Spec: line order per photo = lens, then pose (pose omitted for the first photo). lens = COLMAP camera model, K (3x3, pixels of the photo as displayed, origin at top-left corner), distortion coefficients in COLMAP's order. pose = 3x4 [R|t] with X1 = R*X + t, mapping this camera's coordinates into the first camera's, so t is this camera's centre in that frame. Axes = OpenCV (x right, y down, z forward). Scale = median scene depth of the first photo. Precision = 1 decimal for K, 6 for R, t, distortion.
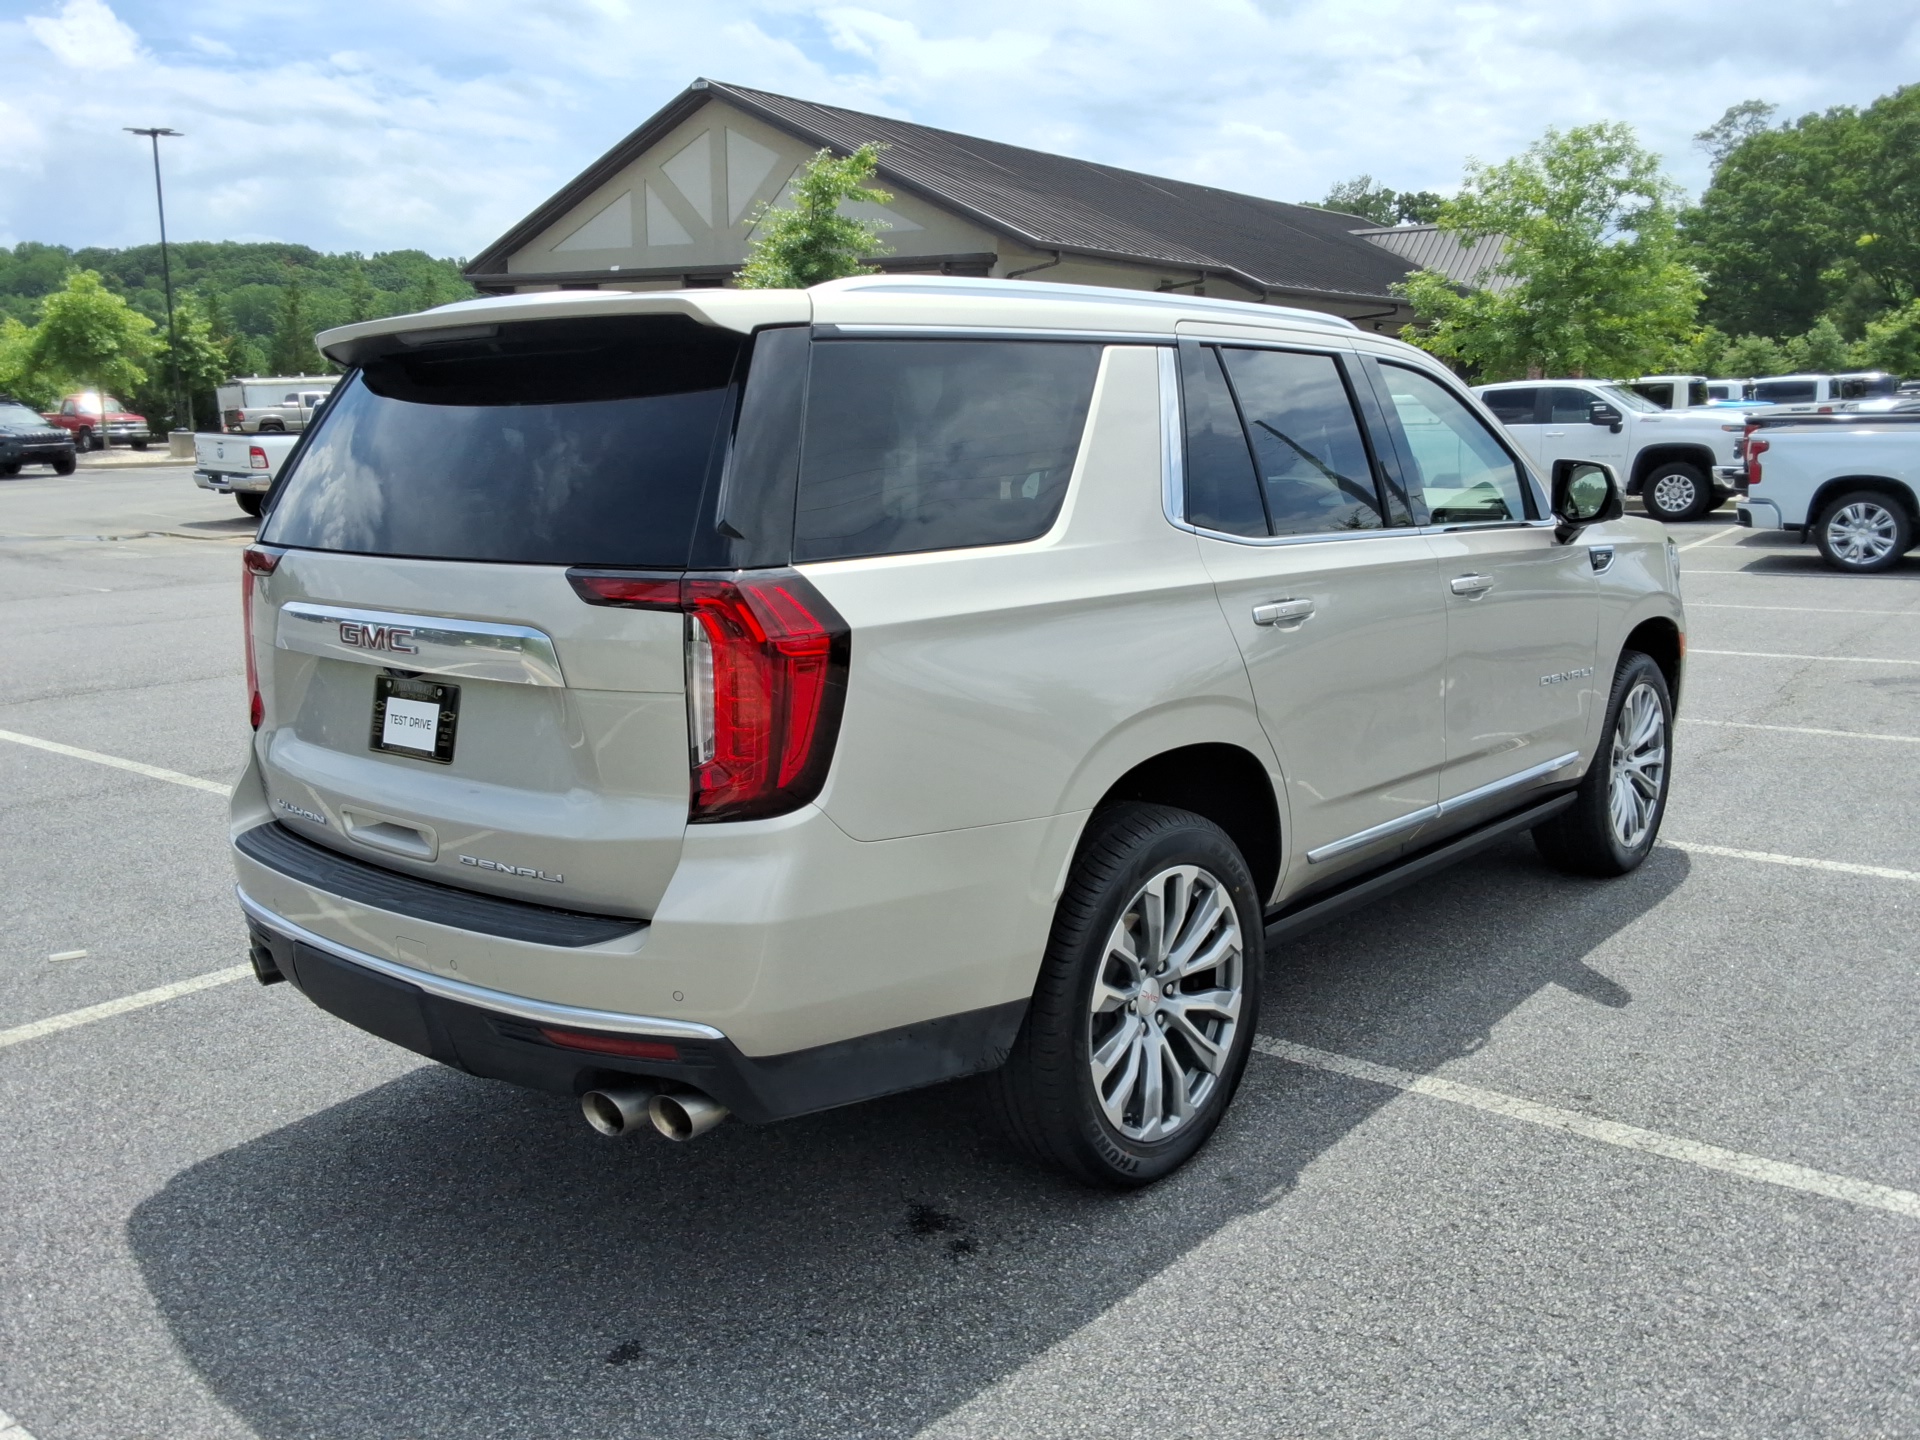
lens RADIAL K [[1541.6, 0, 986.6], [0, 1541.6, 703.7], [0, 0, 1]] dist [0.080840, -0.122896]
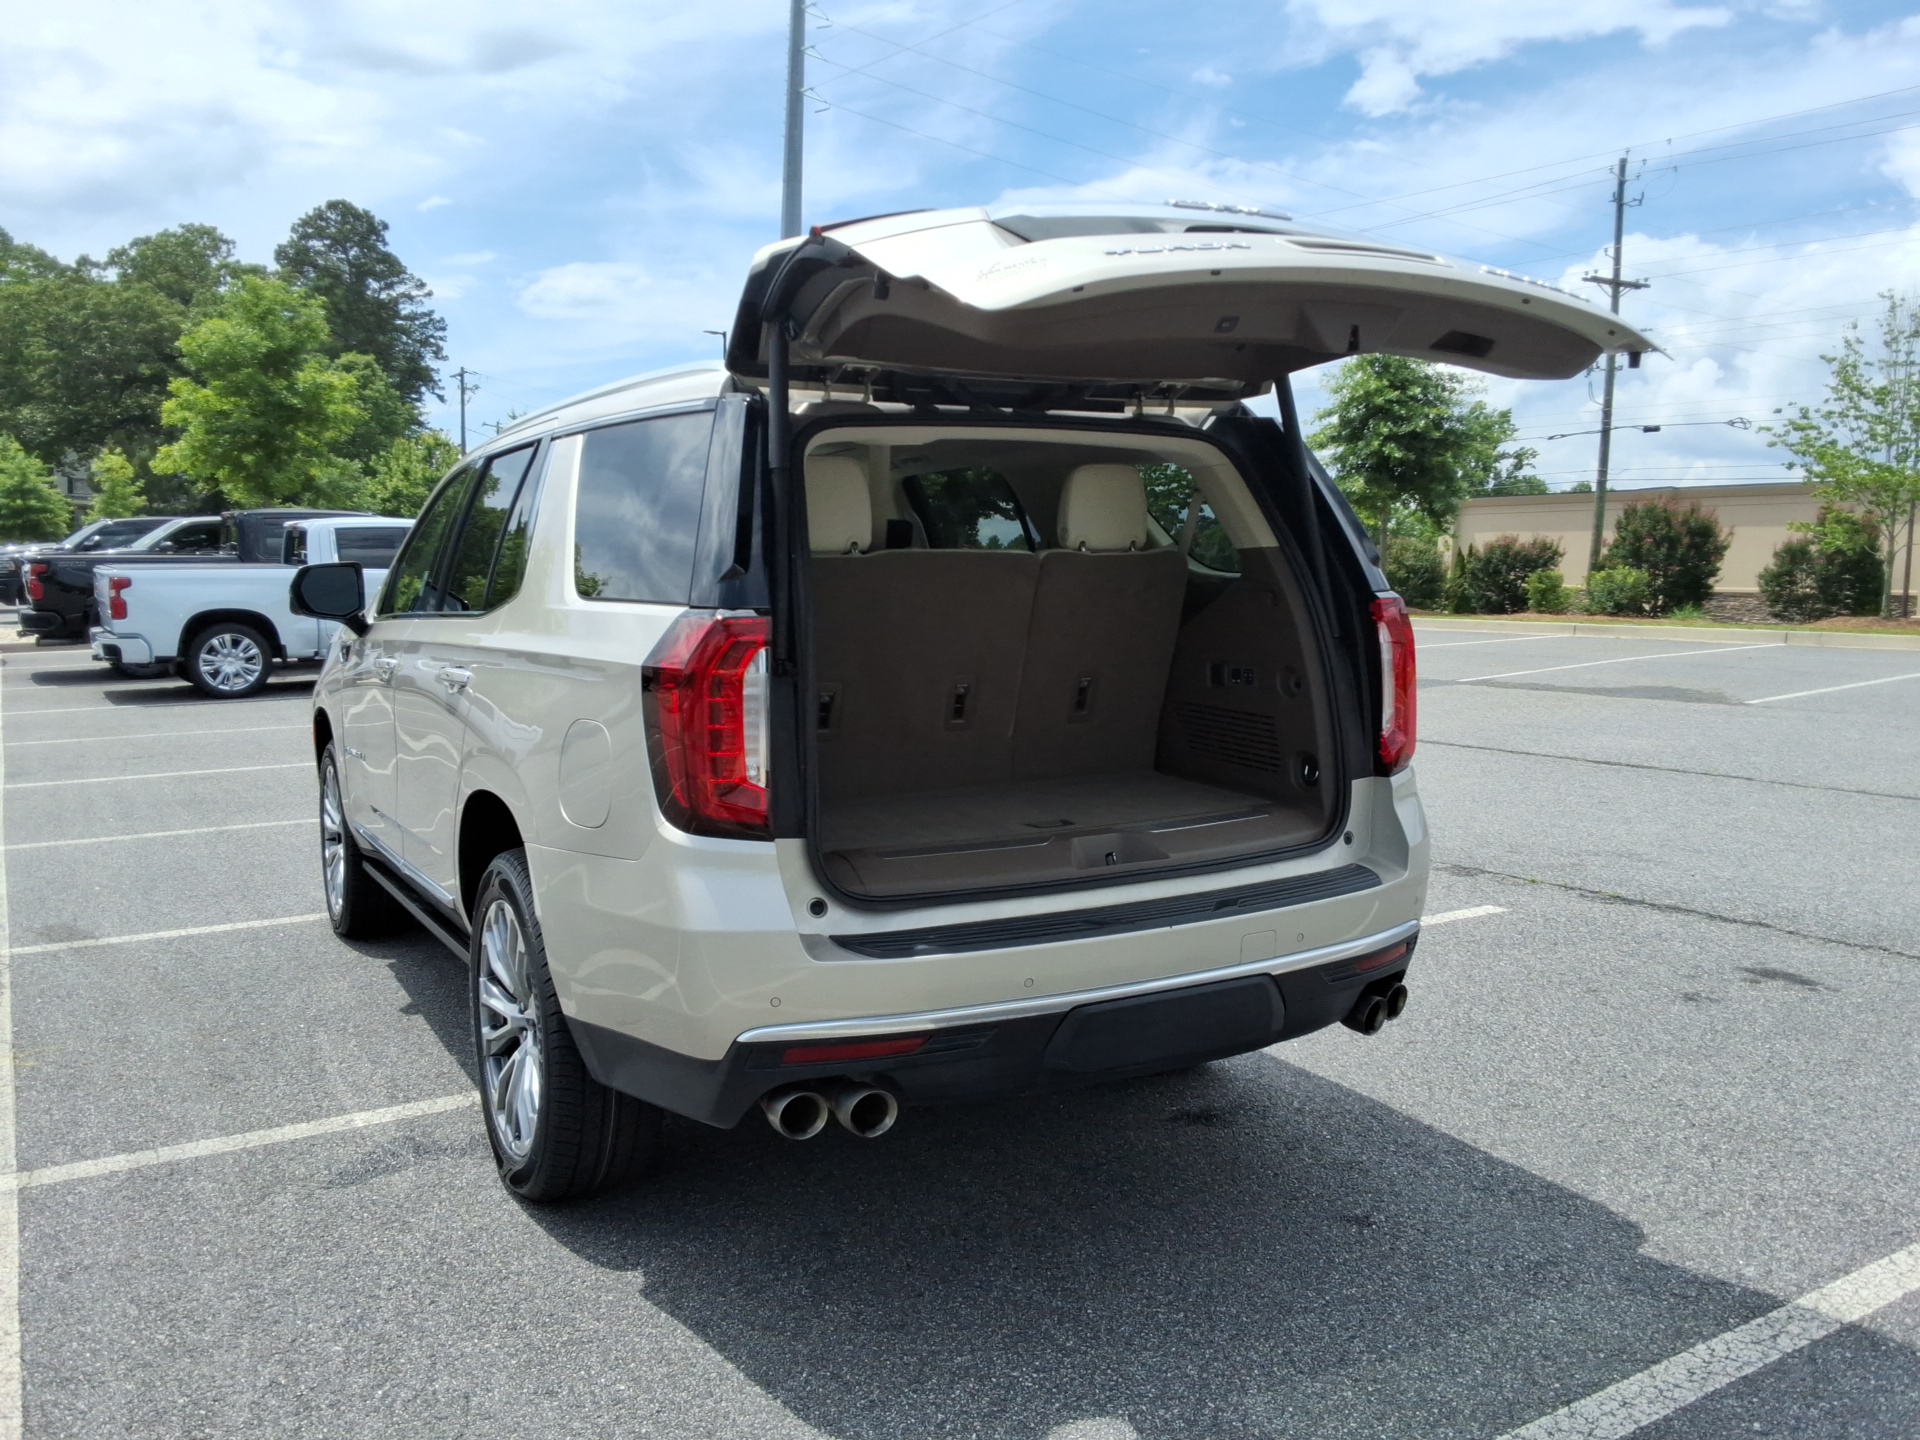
lens RADIAL K [[1541.6, 0, 976.4], [0, 1541.6, 711.4], [0, 0, 1]] dist [0.080840, -0.122896]
pose [[0.355363, -0.074148, 0.931783, -0.265284], [0.161702, 0.986696, 0.016848, -0.010094], [-0.920635, 0.144684, 0.362625, 0.139226]]
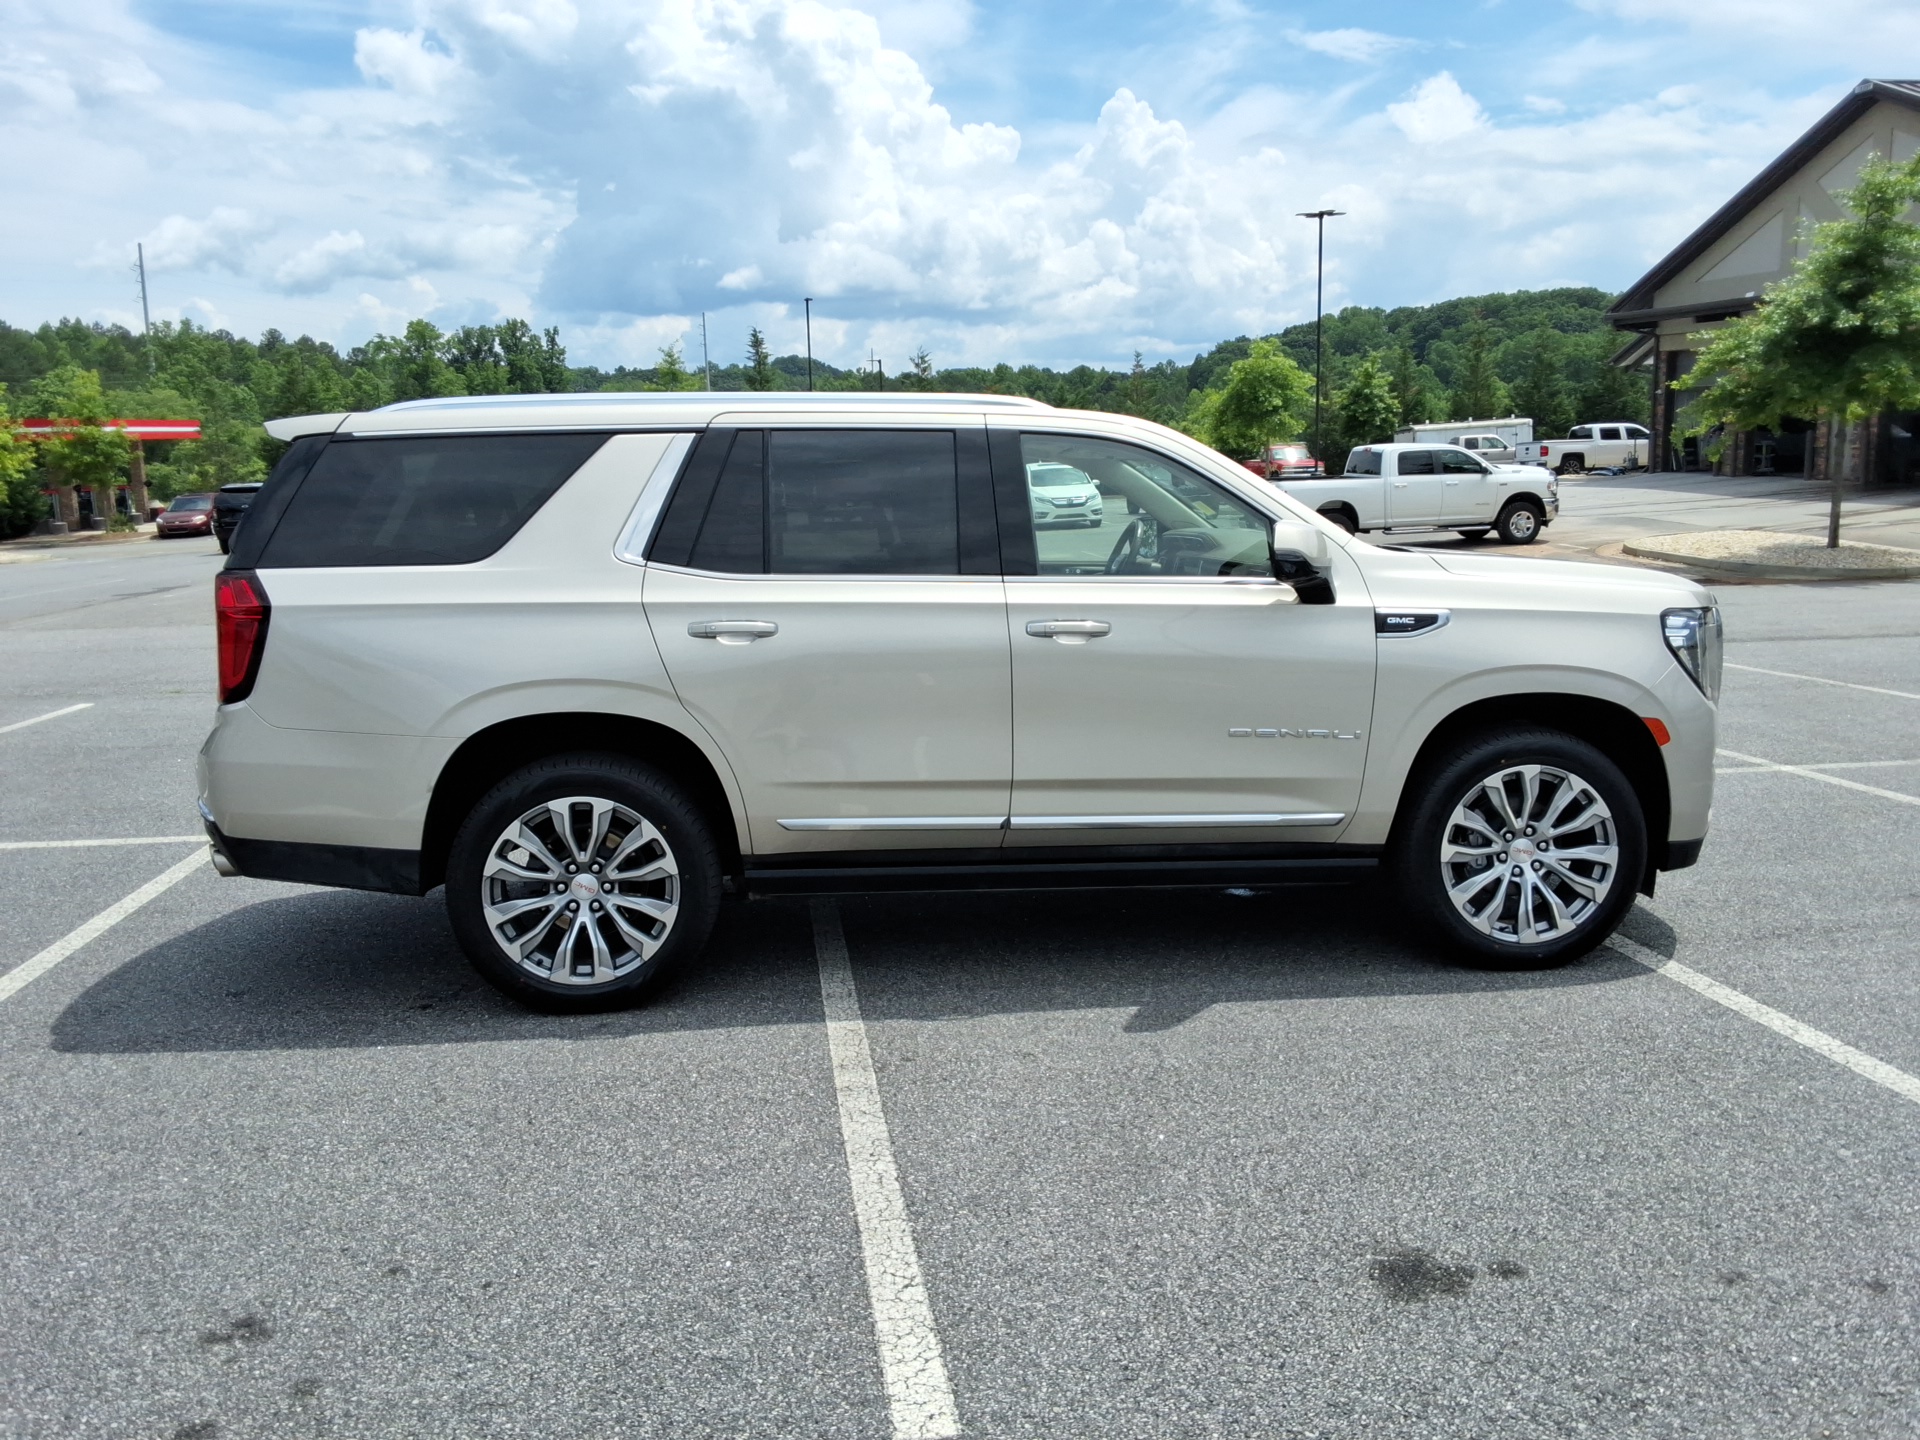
lens RADIAL K [[1541.6, 0, 981.8], [0, 1541.6, 719.8], [0, 0, 1]] dist [0.080840, -0.122896]
pose [[0.722363, 0.101812, -0.683978, 0.295432], [-0.111099, 0.993340, 0.030528, -0.011047], [0.682531, 0.053937, 0.728864, 0.042692]]
